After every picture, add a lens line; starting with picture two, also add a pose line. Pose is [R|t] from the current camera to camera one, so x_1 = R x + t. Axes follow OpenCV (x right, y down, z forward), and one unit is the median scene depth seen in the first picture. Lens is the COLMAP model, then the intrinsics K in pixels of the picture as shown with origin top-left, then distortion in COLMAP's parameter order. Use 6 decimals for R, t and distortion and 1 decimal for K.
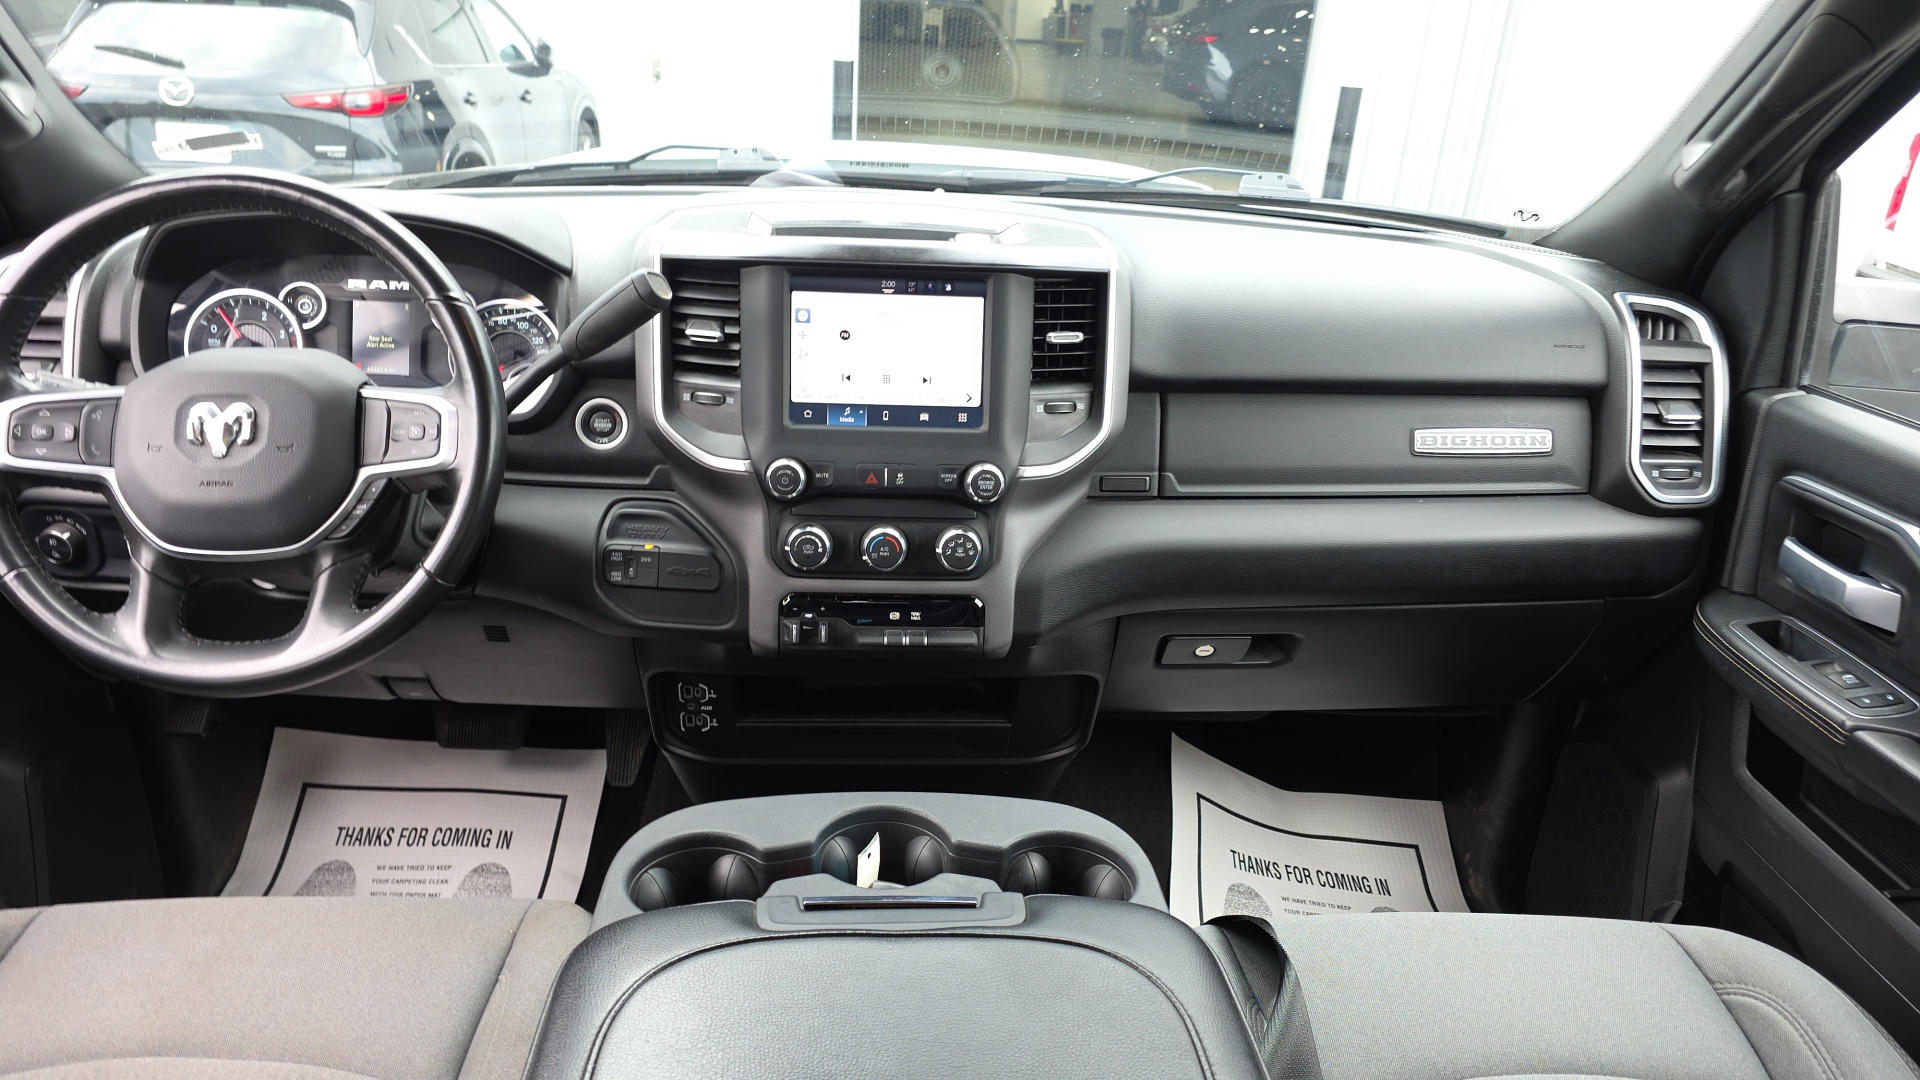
lens RADIAL K [[1248.7, 0, 952.7], [0, 1248.7, 549.8], [0, 0, 1]] dist [0.092687, -0.107472]
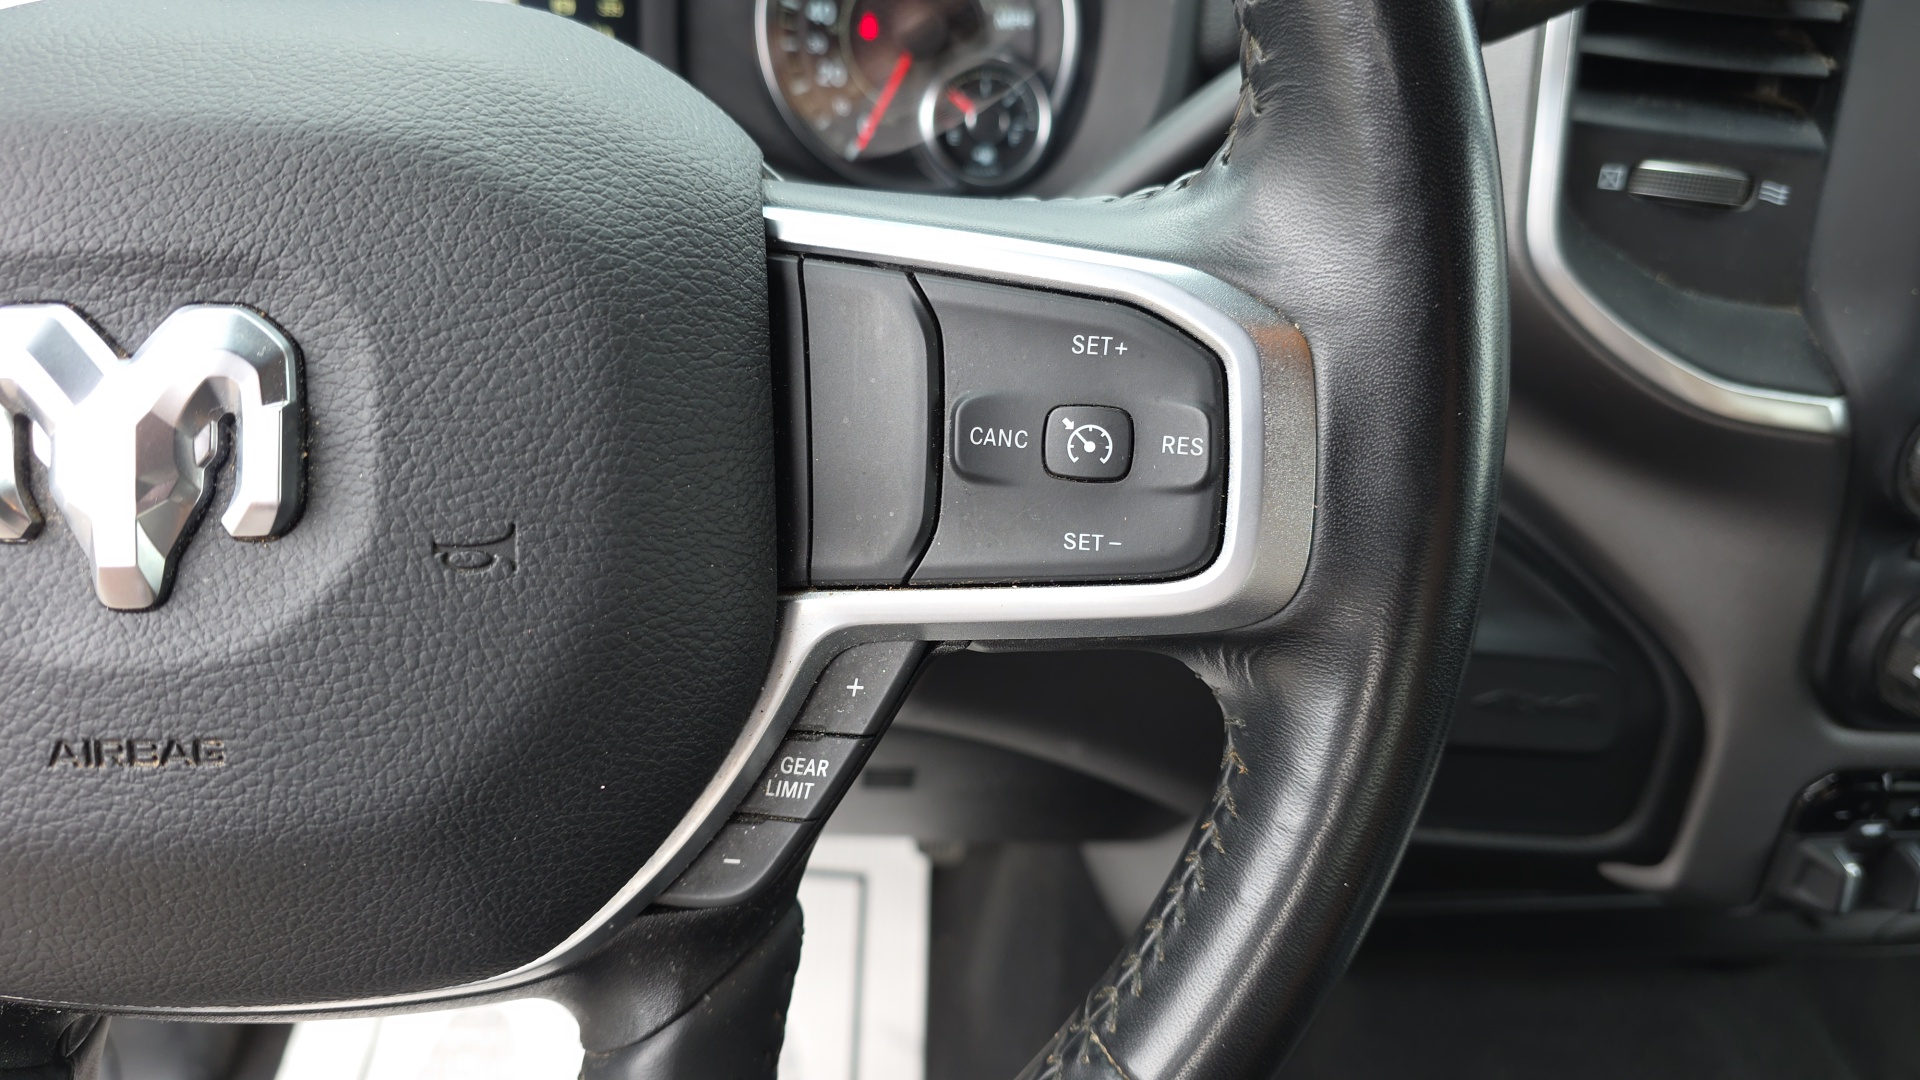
lens RADIAL K [[1317.1, 0, 960.0], [0, 1317.1, 540.0], [0, 0, 1]] dist [0.000070, -0.002353]
pose [[0.999715, 0.003115, 0.023656, -0.365848], [-0.008186, 0.976041, 0.217432, -0.100085], [-0.022412, -0.217563, 0.975789, 0.645293]]
